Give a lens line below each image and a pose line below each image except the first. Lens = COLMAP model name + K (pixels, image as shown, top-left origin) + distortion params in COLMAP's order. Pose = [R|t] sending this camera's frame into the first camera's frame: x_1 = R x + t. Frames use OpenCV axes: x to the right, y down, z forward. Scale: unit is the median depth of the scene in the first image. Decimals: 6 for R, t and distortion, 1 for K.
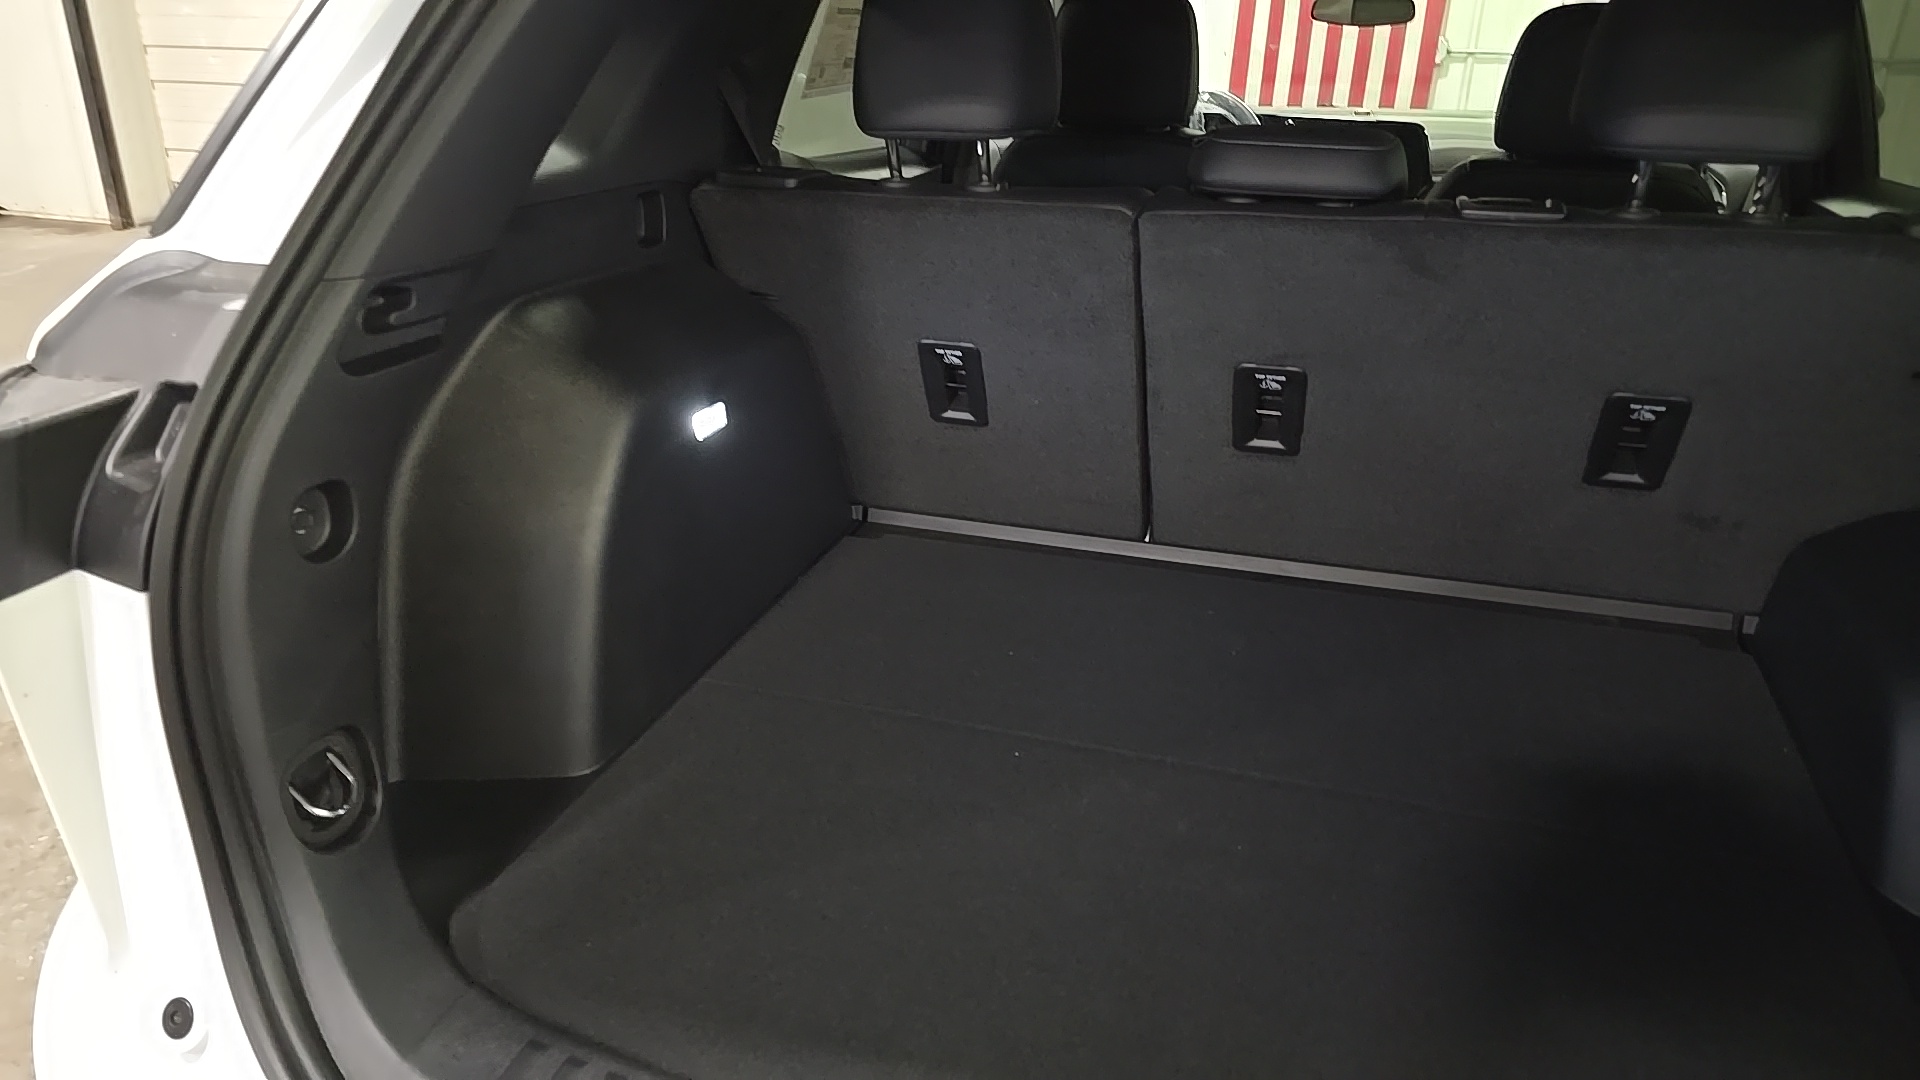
lens RADIAL K [[1298.8, 0, 949.8], [0, 1298.8, 546.7], [0, 0, 1]] dist [0.063603, -0.062249]
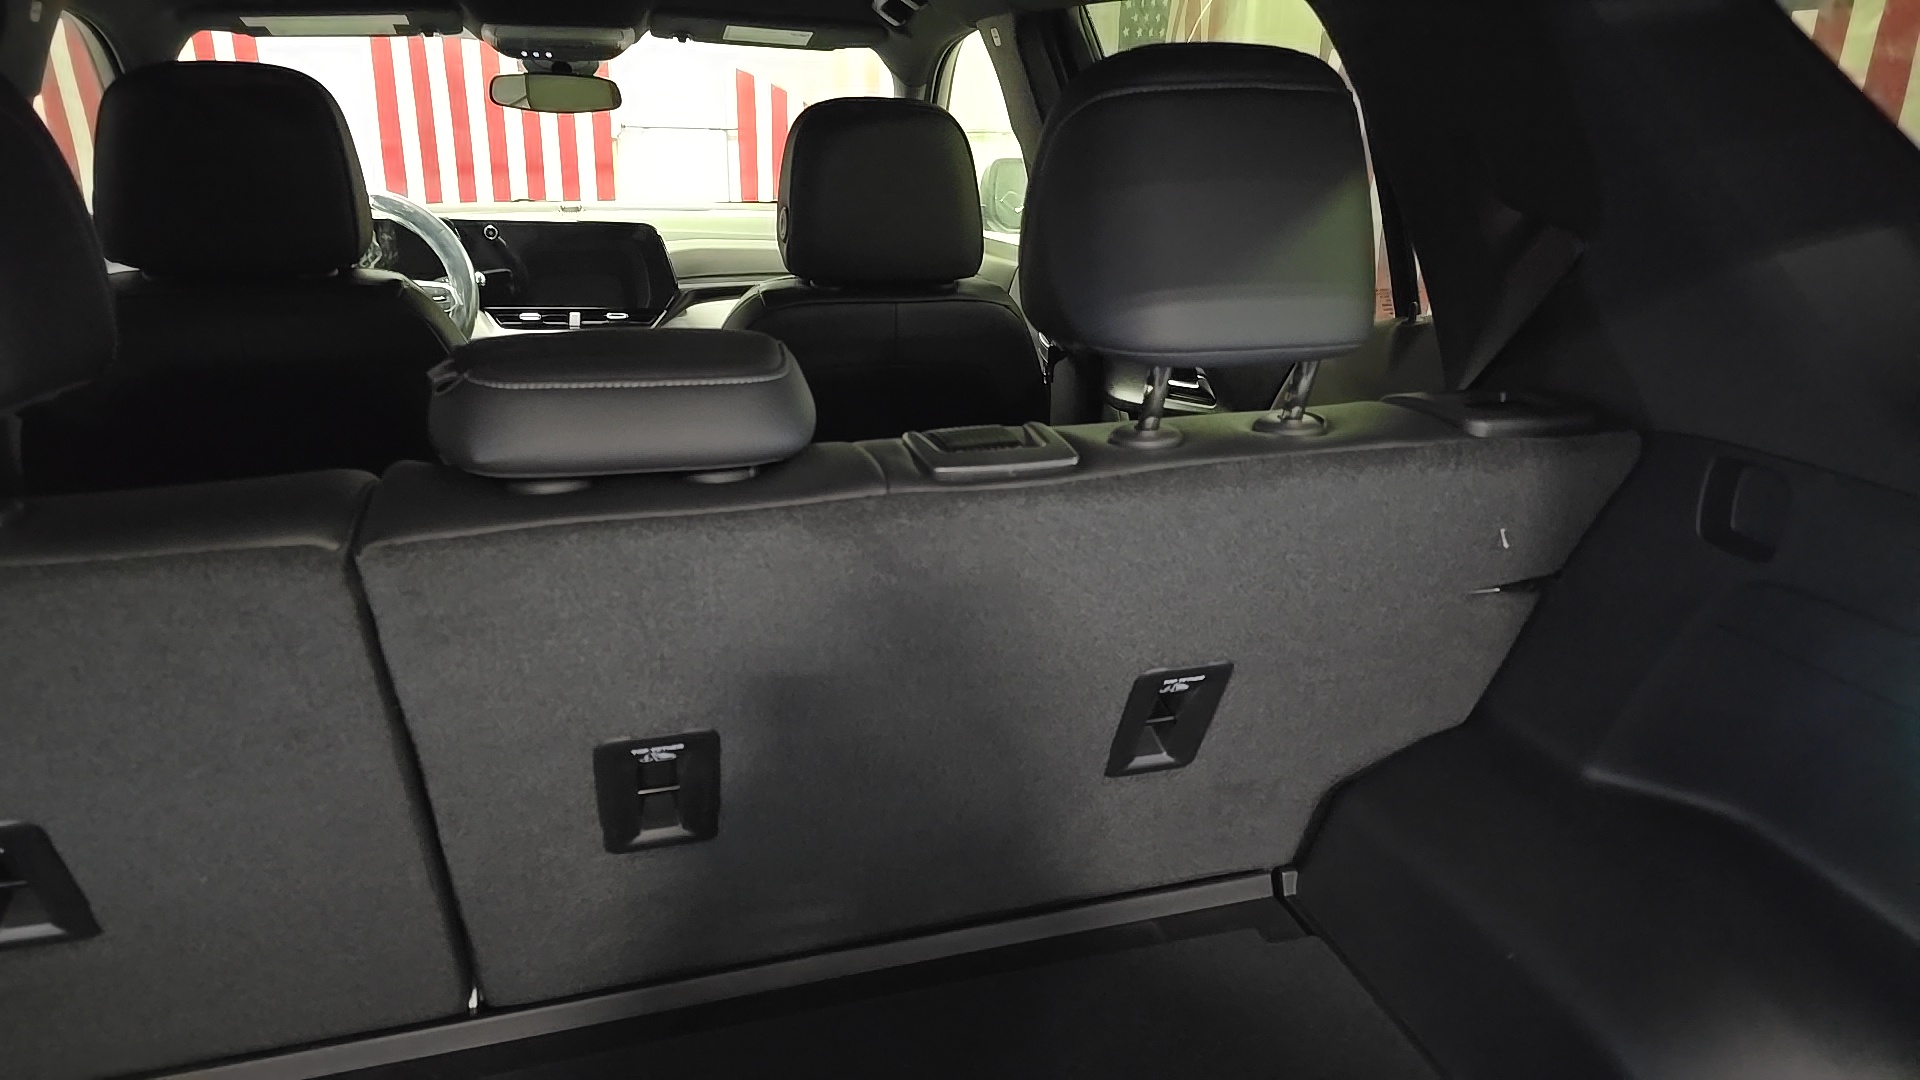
lens RADIAL K [[1284.1, 0, 976.7], [0, 1284.1, 538.5], [0, 0, 1]] dist [0.061631, -0.054743]
pose [[0.814918, -0.189227, 0.547815, 0.065074], [0.212872, 0.976859, 0.020764, -0.207308], [-0.539067, 0.099693, 0.836342, 0.440575]]
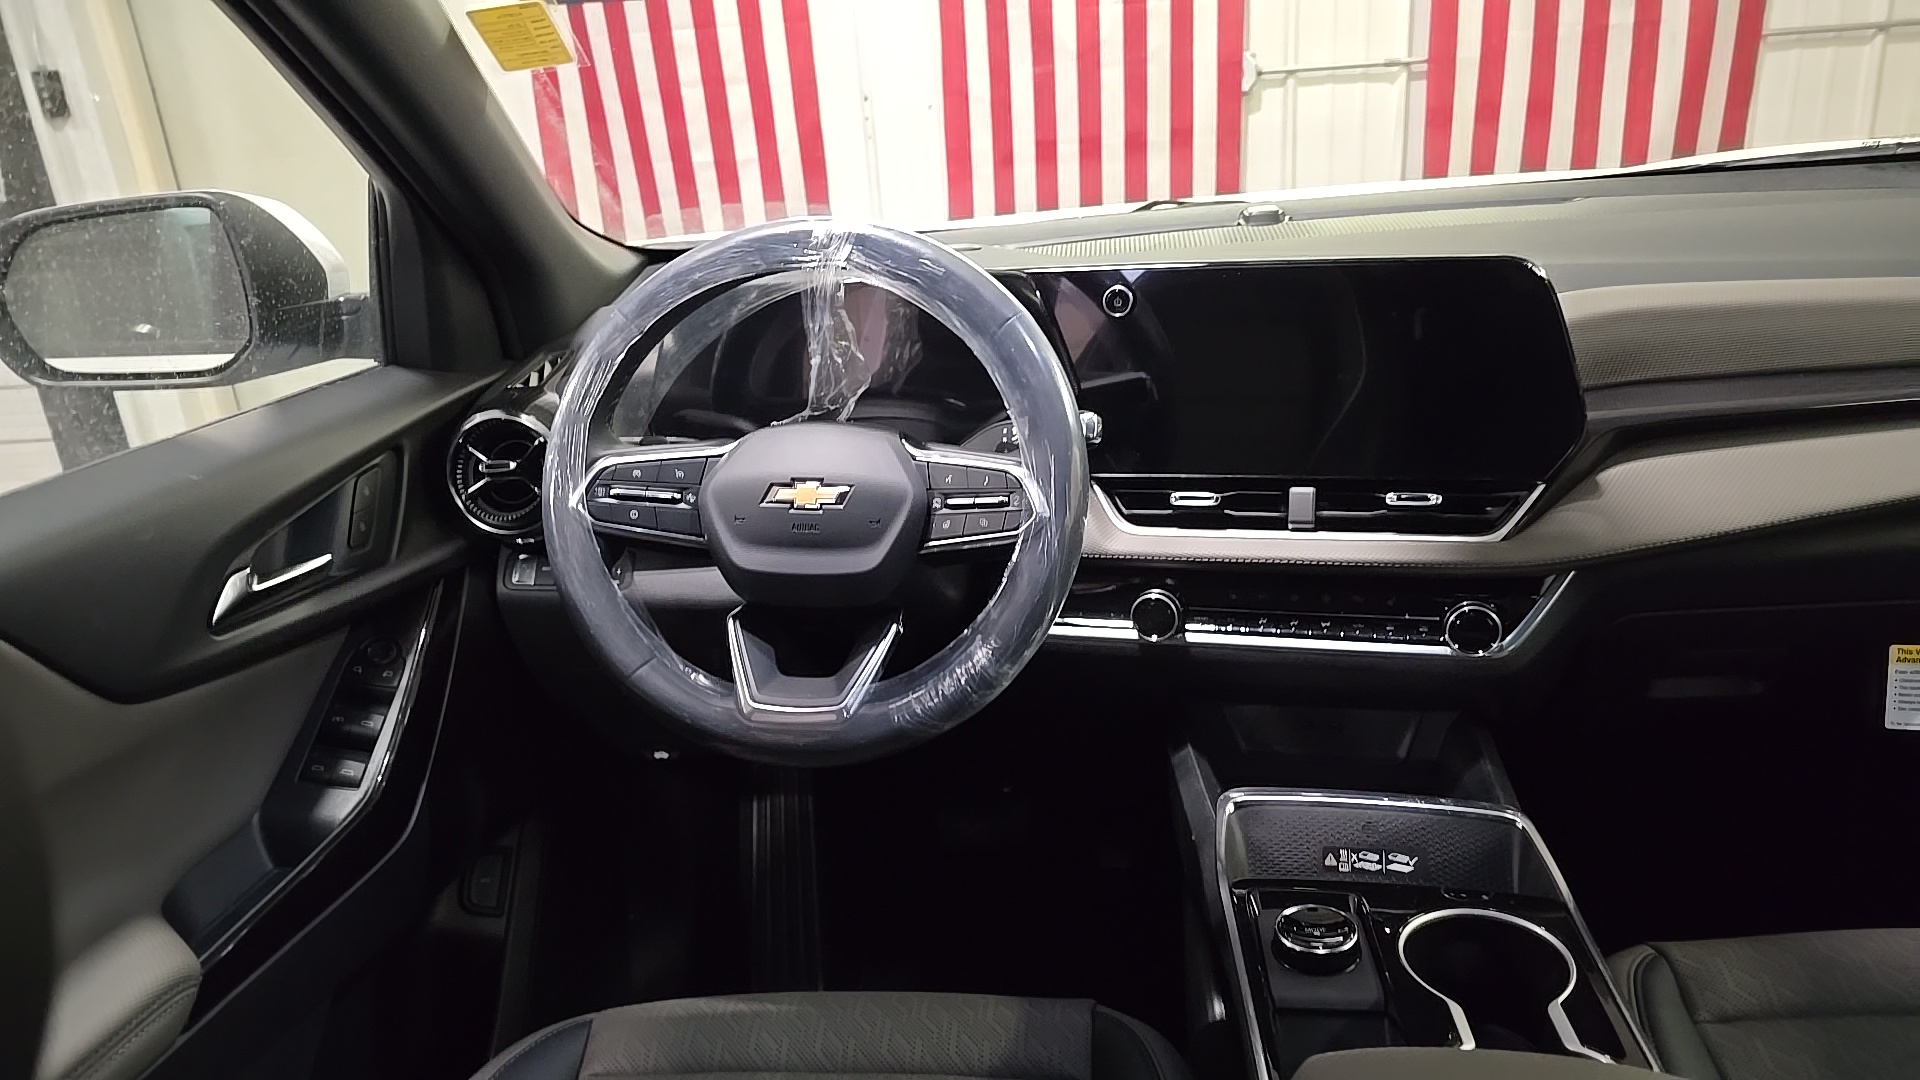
lens RADIAL K [[1279.3, 0, 907.6], [0, 1279.3, 550.8], [0, 0, 1]] dist [0.052659, -0.061249]
pose [[0.979663, -0.149281, 0.134076, 0.411397], [0.155511, 0.987134, -0.037199, -0.661485], [-0.126798, 0.057293, 0.990273, 1.826866]]
